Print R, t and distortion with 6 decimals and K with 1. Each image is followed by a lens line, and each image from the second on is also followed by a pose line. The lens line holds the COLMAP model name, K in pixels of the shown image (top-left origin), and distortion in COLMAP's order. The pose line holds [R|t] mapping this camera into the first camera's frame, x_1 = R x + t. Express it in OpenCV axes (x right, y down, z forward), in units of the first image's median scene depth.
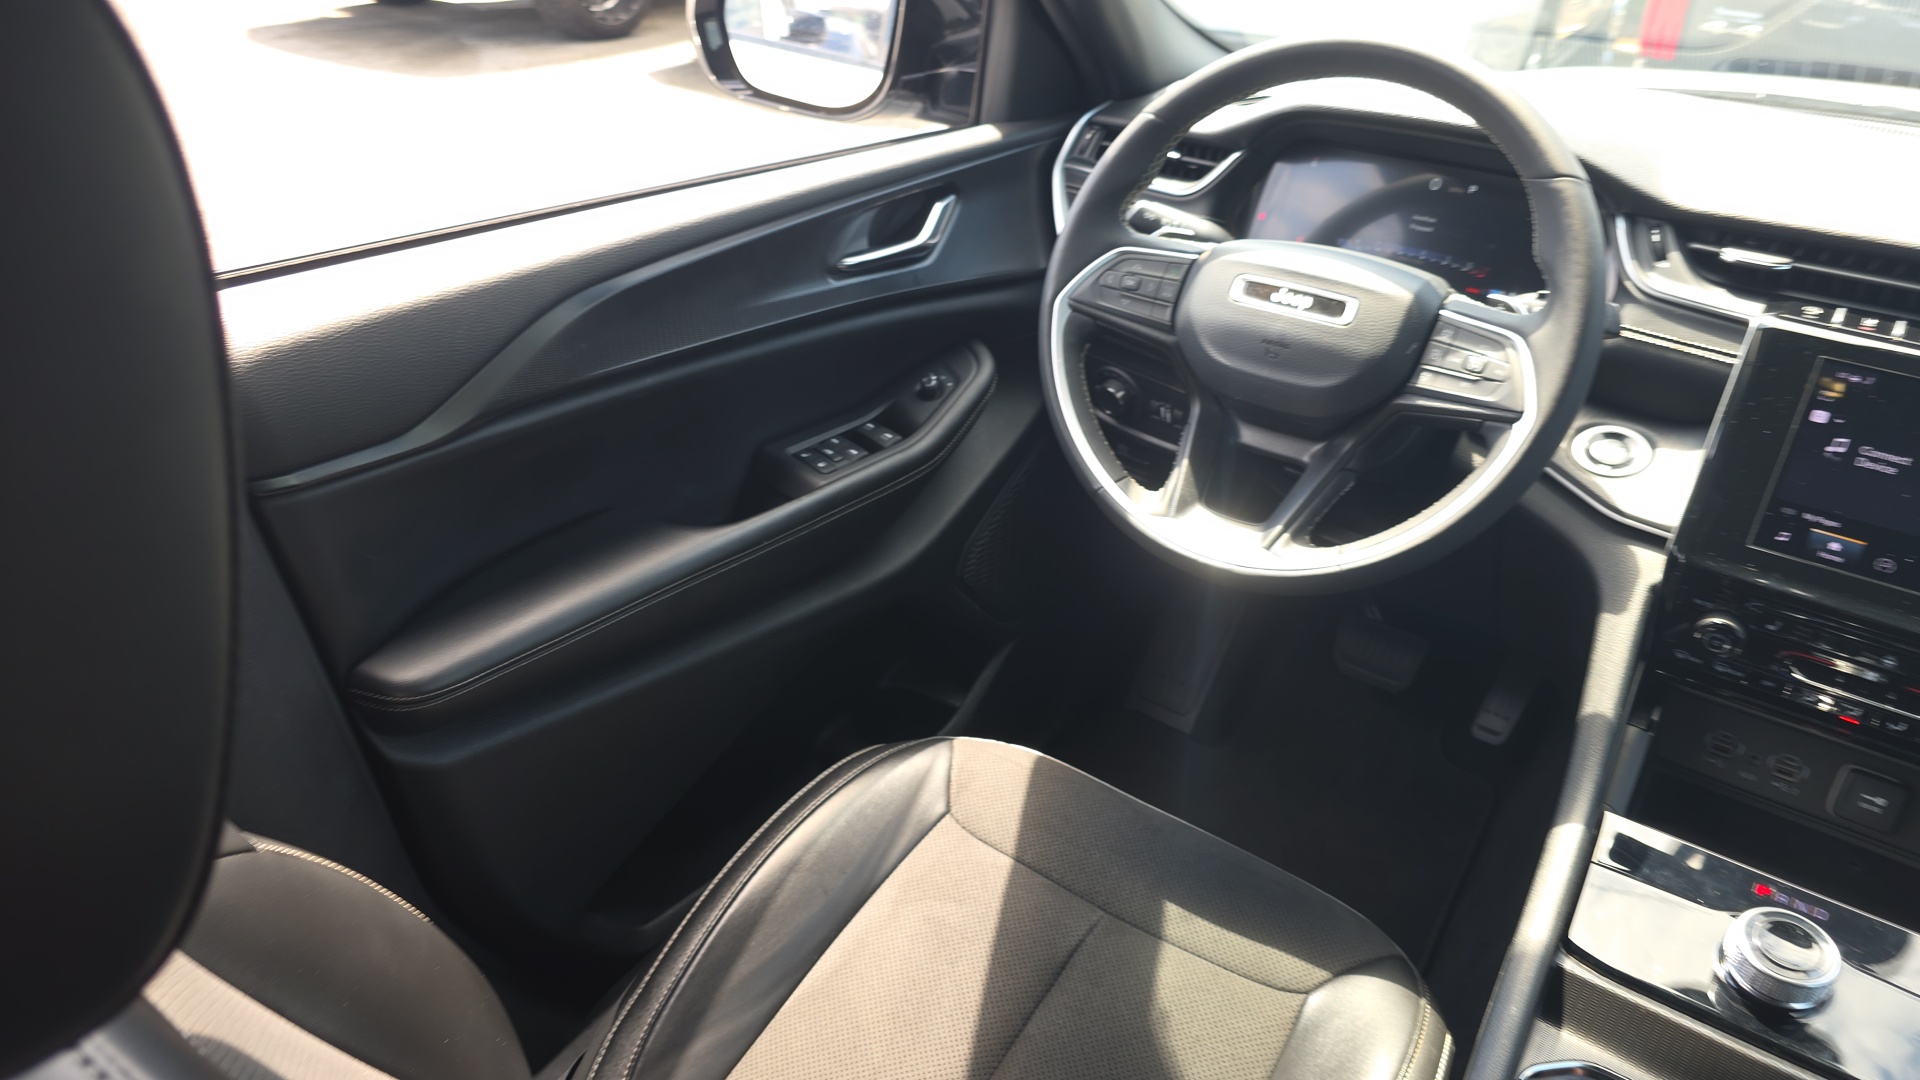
lens RADIAL K [[1337.6, 0, 908.3], [0, 1337.6, 539.7], [0, 0, 1]] dist [-0.002503, -0.007149]
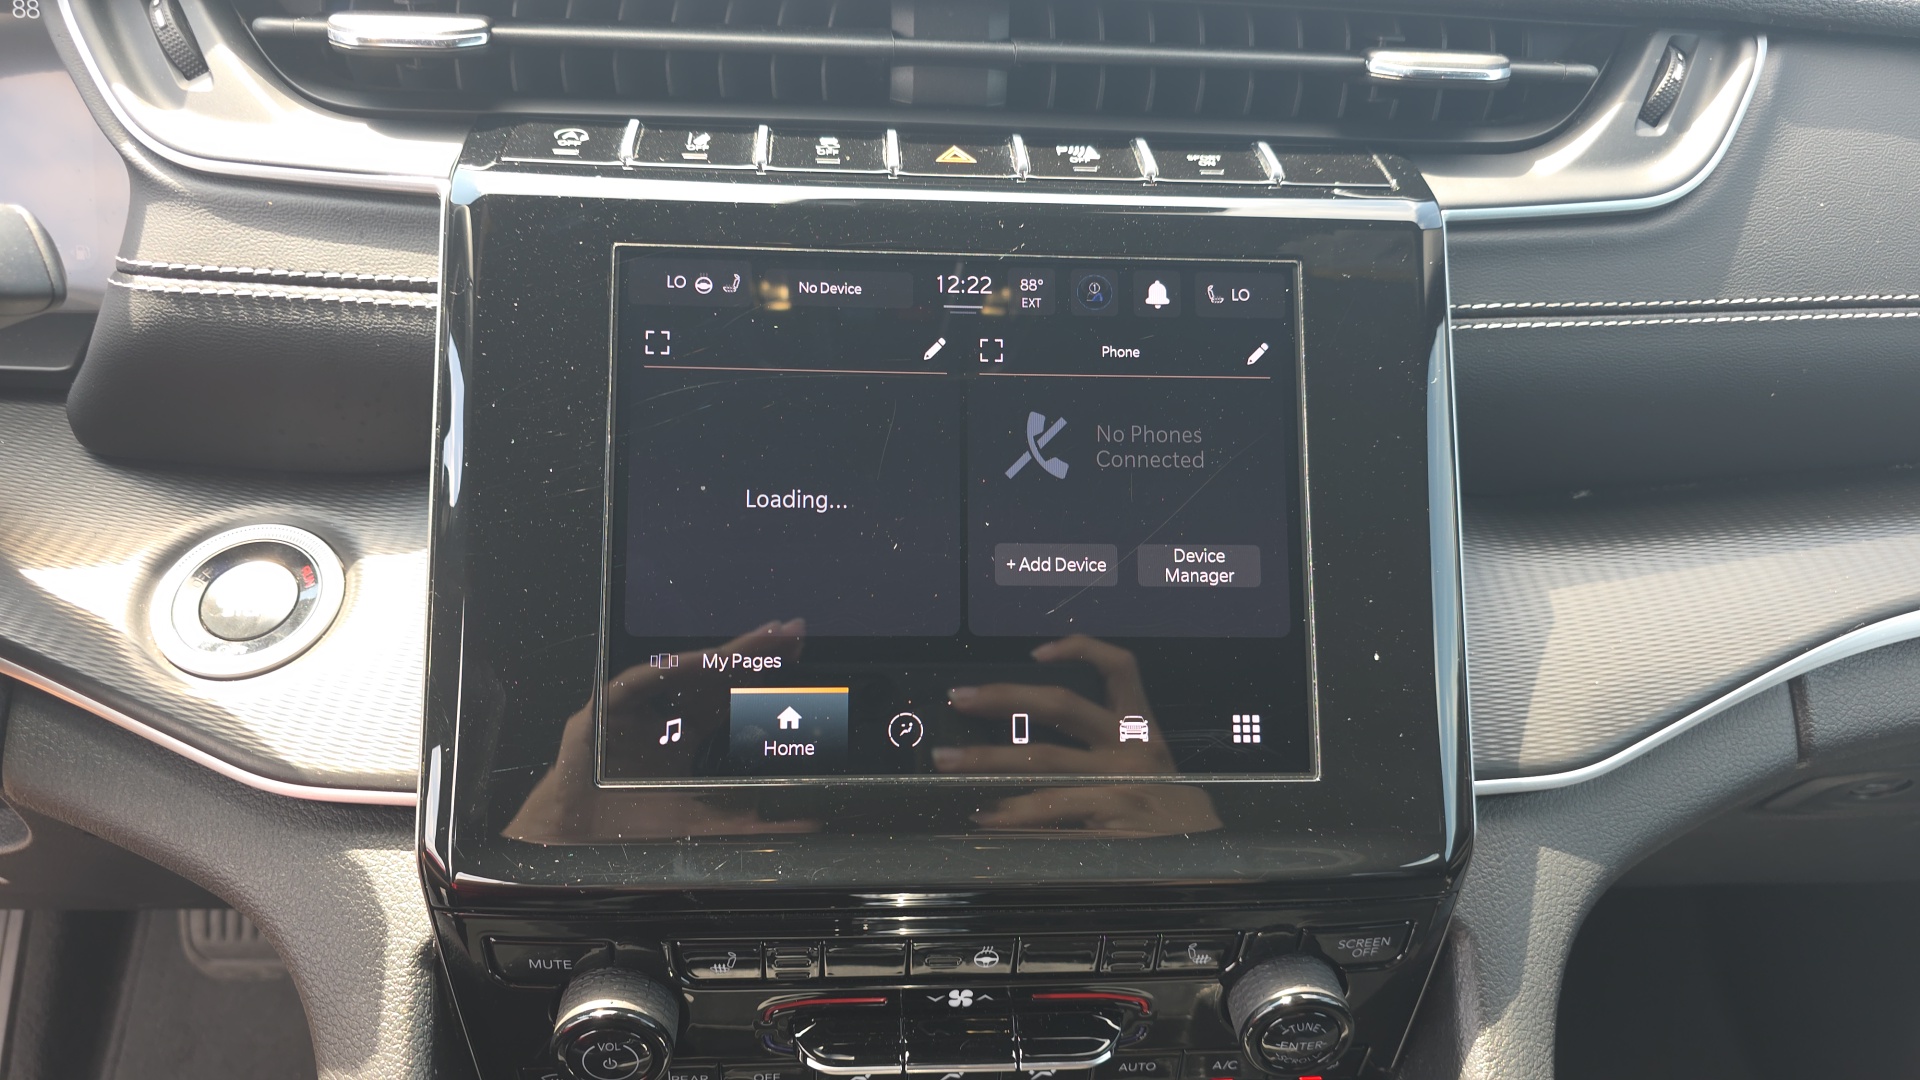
lens RADIAL K [[1321.6, 0, 960.0], [0, 1321.6, 540.0], [0, 0, 1]] dist [0.050928, -0.071907]
pose [[0.749648, -0.300710, 0.589577, 0.482671], [0.299194, 0.948575, 0.103389, -0.063283], [-0.590348, 0.098892, 0.801068, 0.610598]]
